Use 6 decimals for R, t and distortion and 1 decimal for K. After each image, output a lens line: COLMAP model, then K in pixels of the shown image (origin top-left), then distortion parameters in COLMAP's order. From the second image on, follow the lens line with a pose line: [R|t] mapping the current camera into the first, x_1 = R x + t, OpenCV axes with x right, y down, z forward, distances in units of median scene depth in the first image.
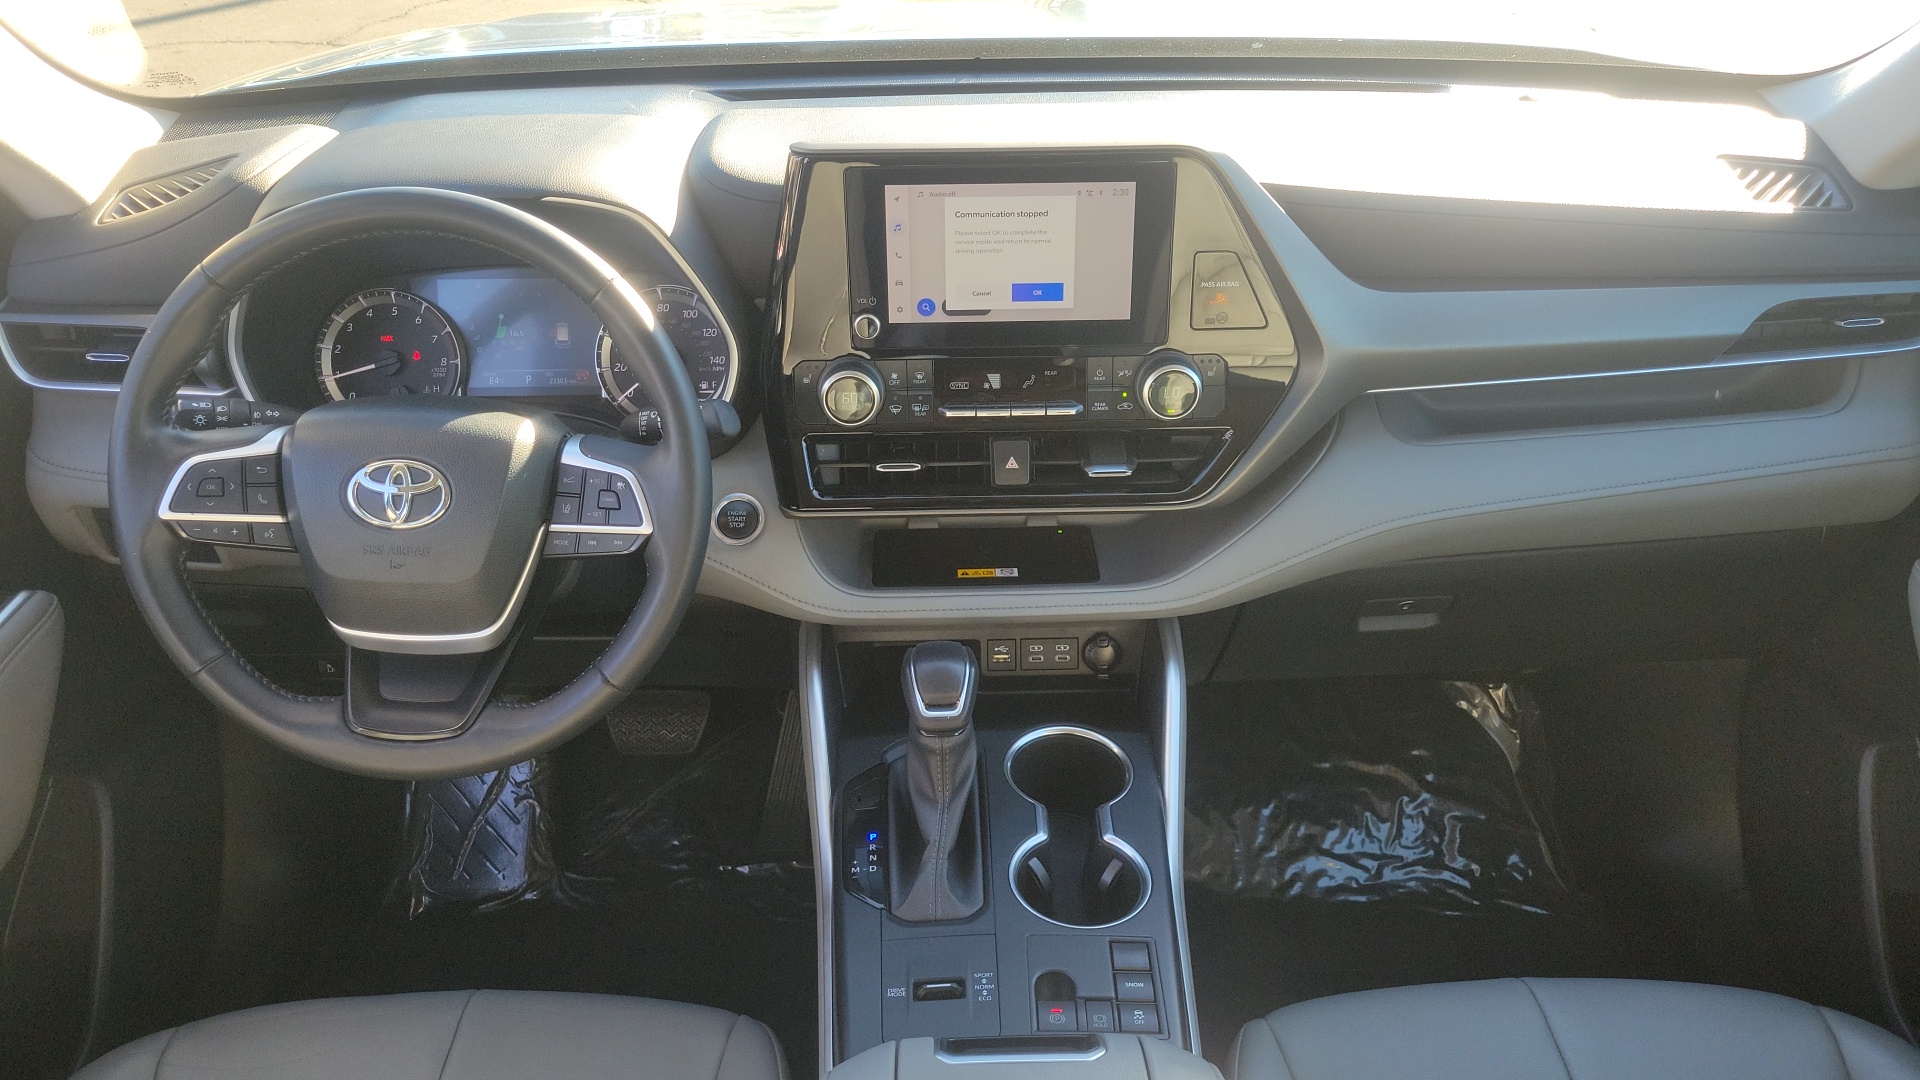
lens RADIAL K [[1567.7, 0, 1049.1], [0, 1567.7, 558.6], [0, 0, 1]] dist [0.015822, -0.008062]
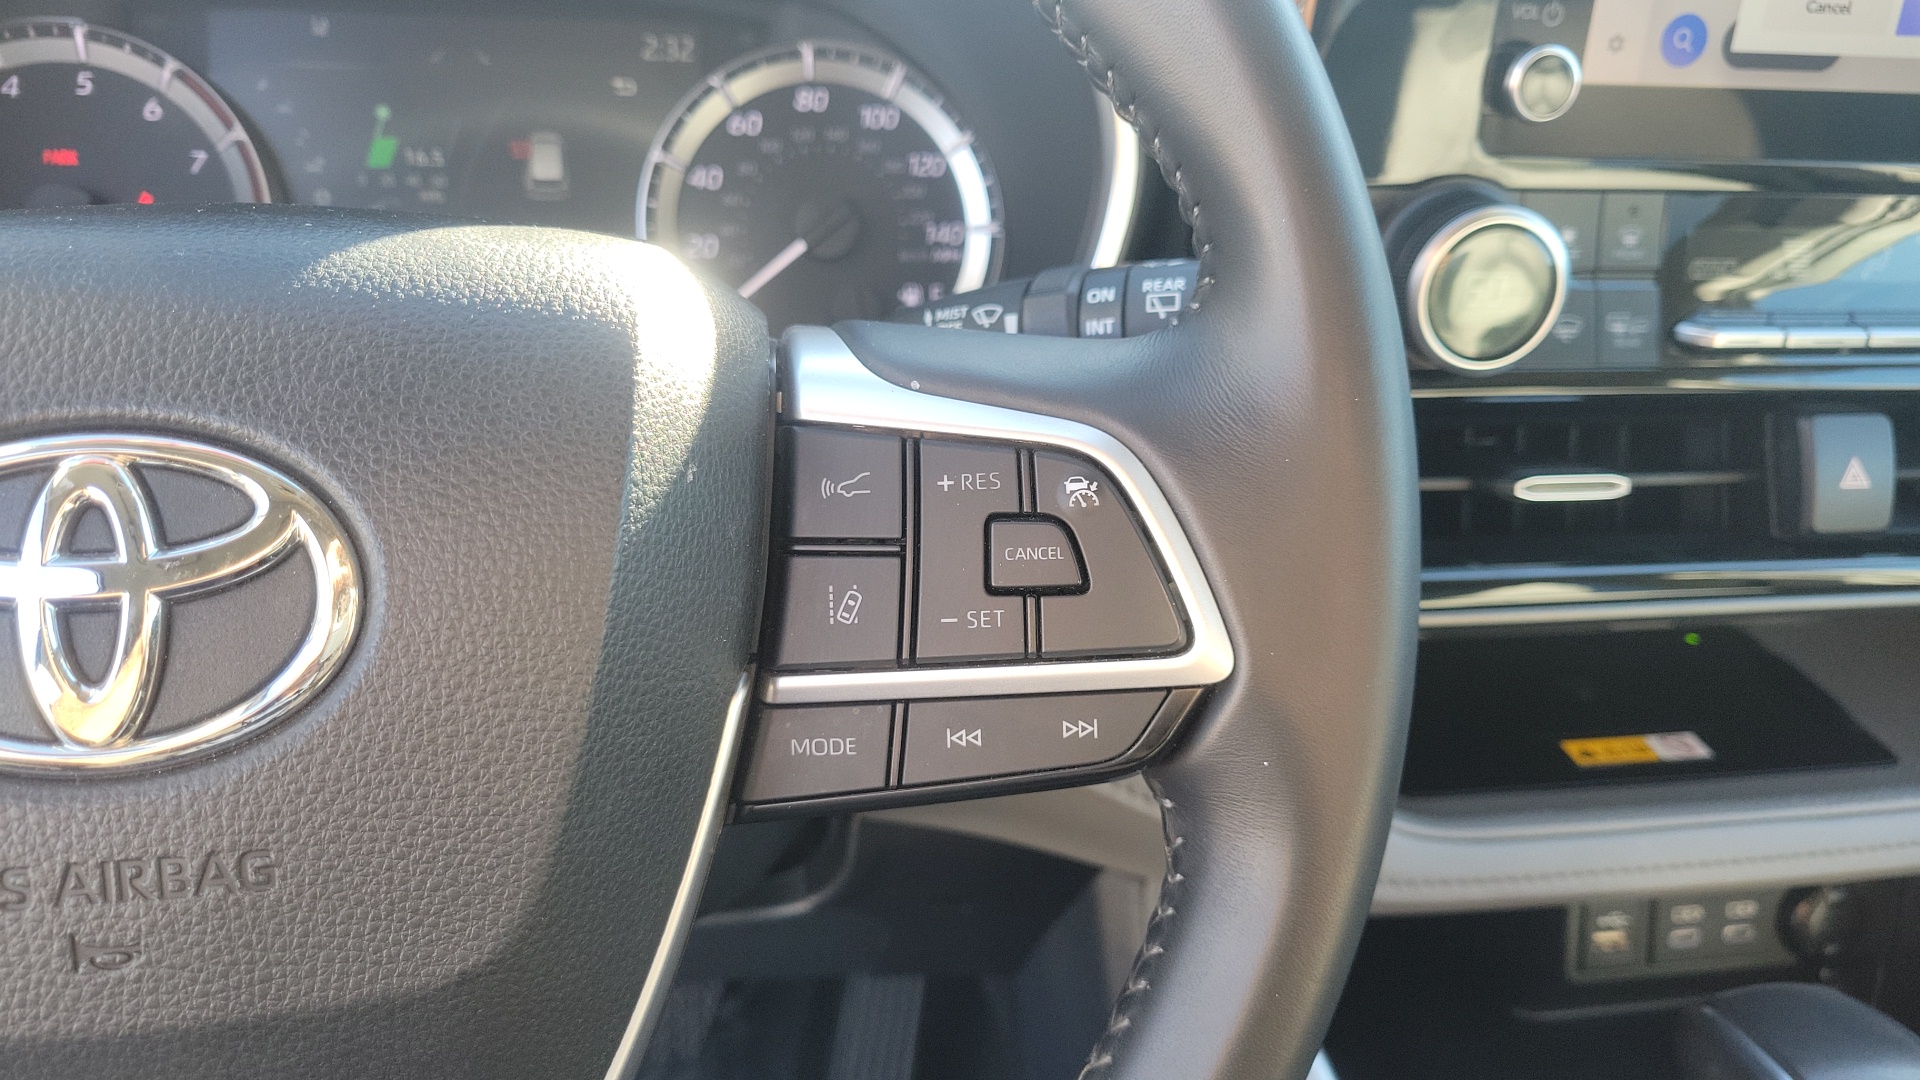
lens RADIAL K [[1567.7, 0, 1046.2], [0, 1567.7, 536.1], [0, 0, 1]] dist [0.015822, -0.008062]
pose [[0.988271, -0.008489, 0.152476, -0.269087], [0.016044, 0.998700, -0.048385, -0.030824], [-0.151867, 0.050264, 0.987122, 0.650851]]
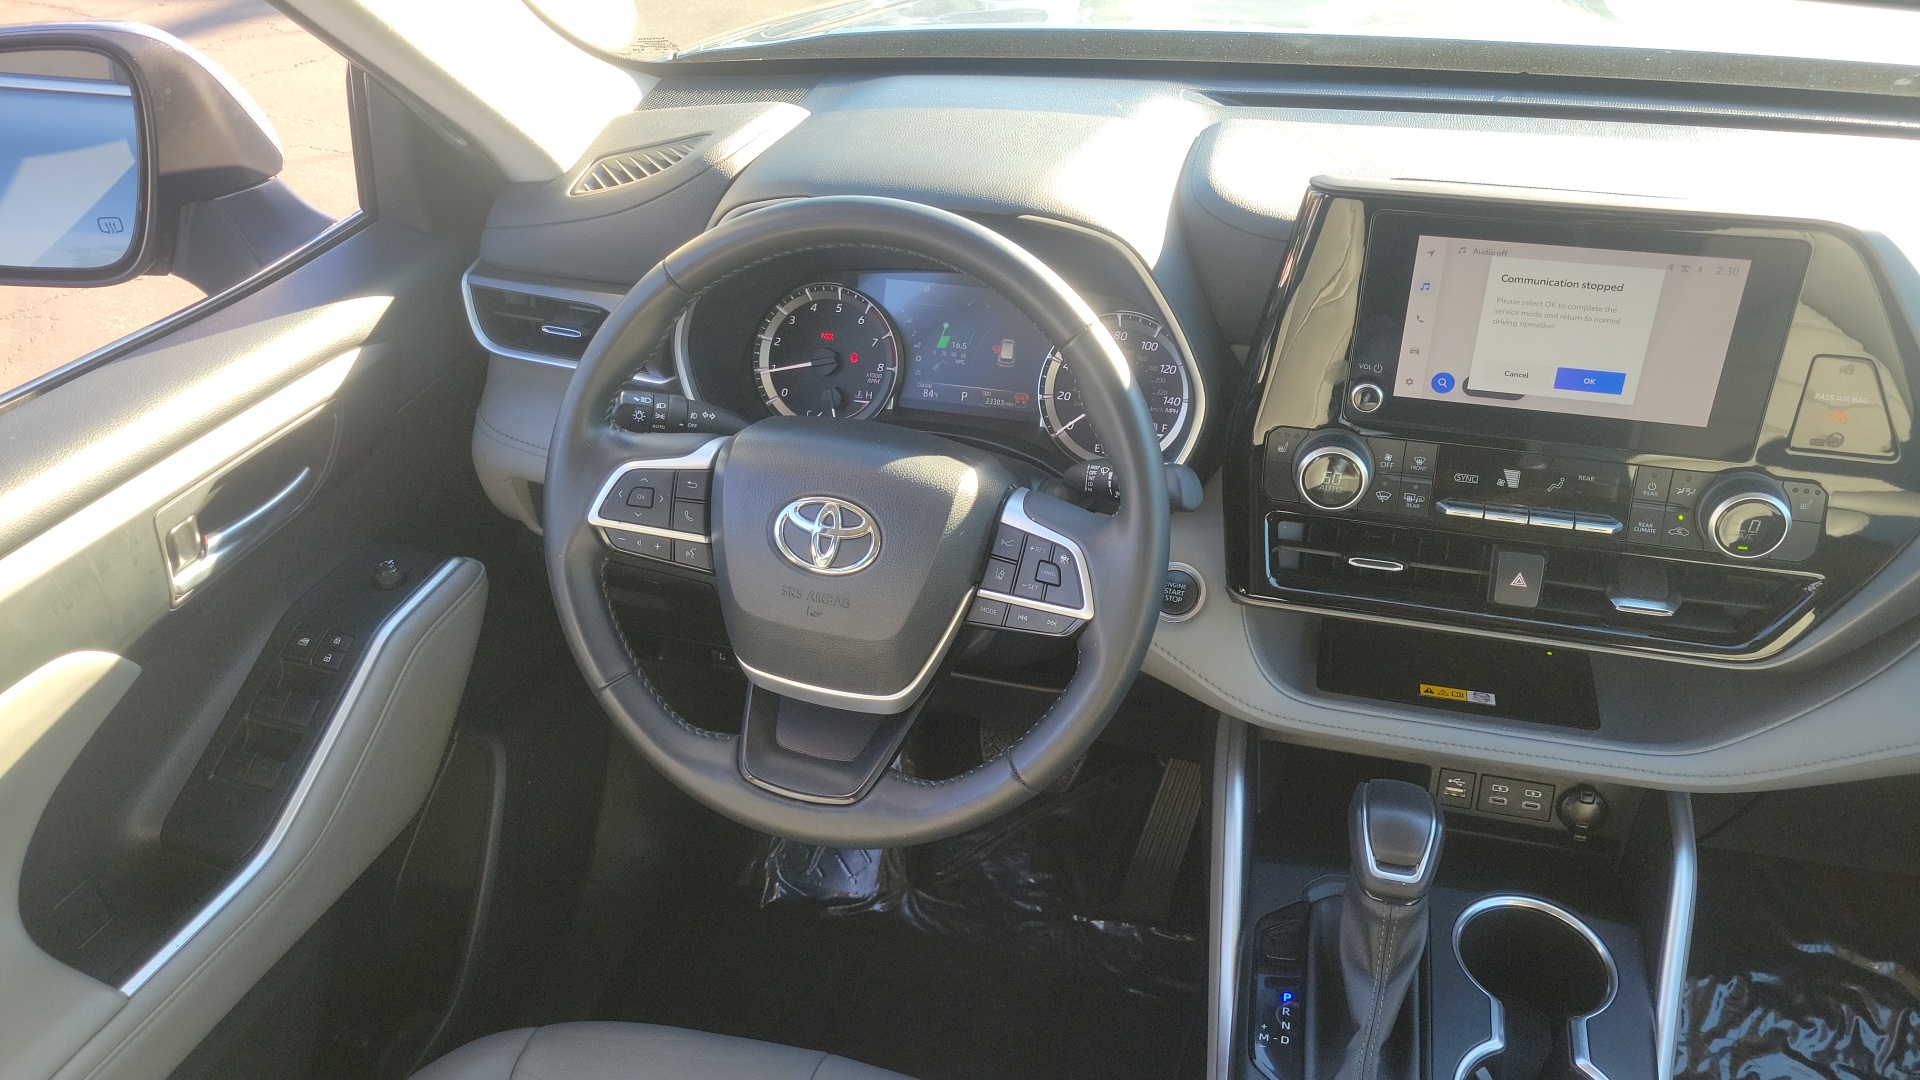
lens RADIAL K [[1567.7, 0, 972.3], [0, 1567.7, 533.5], [0, 0, 1]] dist [0.015822, -0.008062]
pose [[0.955771, 0.142013, -0.257555, -0.088053], [-0.137805, 0.989861, 0.034413, -0.073231], [0.259830, 0.002601, 0.965651, 0.130675]]
